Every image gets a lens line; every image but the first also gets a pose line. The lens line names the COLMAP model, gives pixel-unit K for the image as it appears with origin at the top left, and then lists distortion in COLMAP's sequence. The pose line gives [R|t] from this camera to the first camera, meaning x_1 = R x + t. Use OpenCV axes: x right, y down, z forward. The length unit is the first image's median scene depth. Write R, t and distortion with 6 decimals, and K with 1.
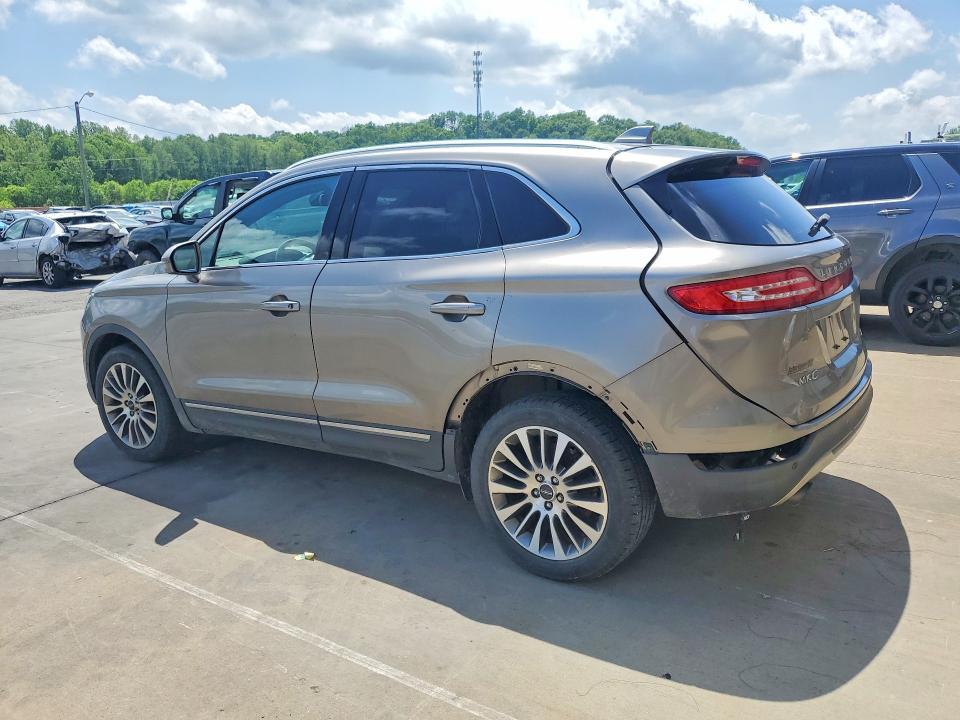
lens RADIAL K [[726.9, 0, 480.0], [0, 726.9, 360.0], [0, 0, 1]] dist [-0.013058, -0.007515]
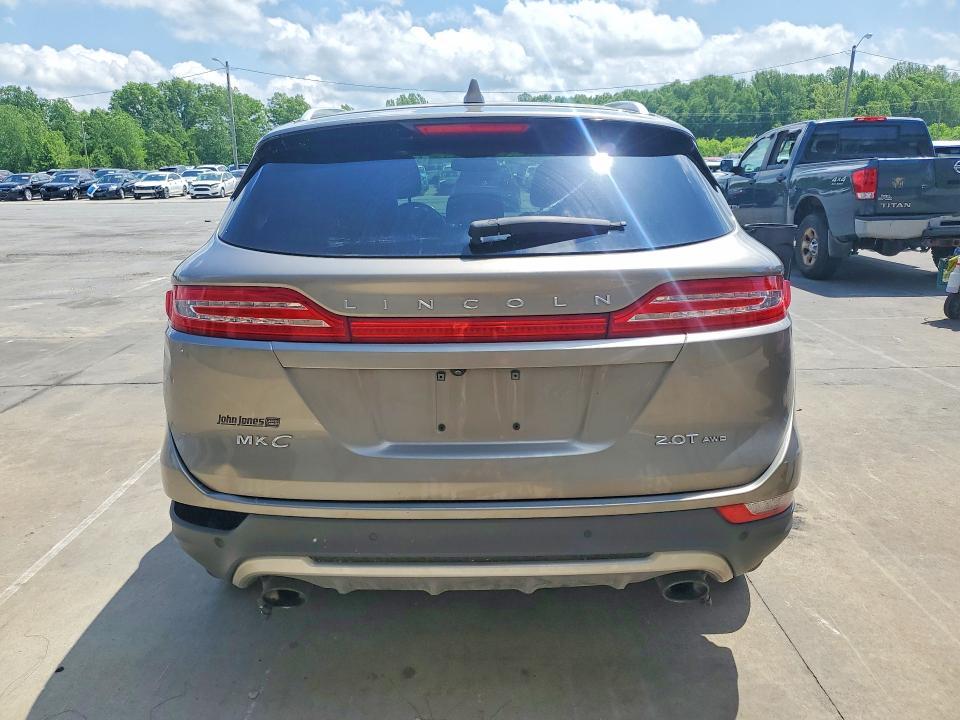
lens RADIAL K [[726.9, 0, 480.0], [0, 726.9, 360.0], [0, 0, 1]] dist [-0.013058, -0.007515]
pose [[0.550491, 0.225928, -0.803689, 1.148613], [-0.167854, 0.972979, 0.158546, -0.213958], [0.817792, 0.047624, 0.573539, 0.784762]]
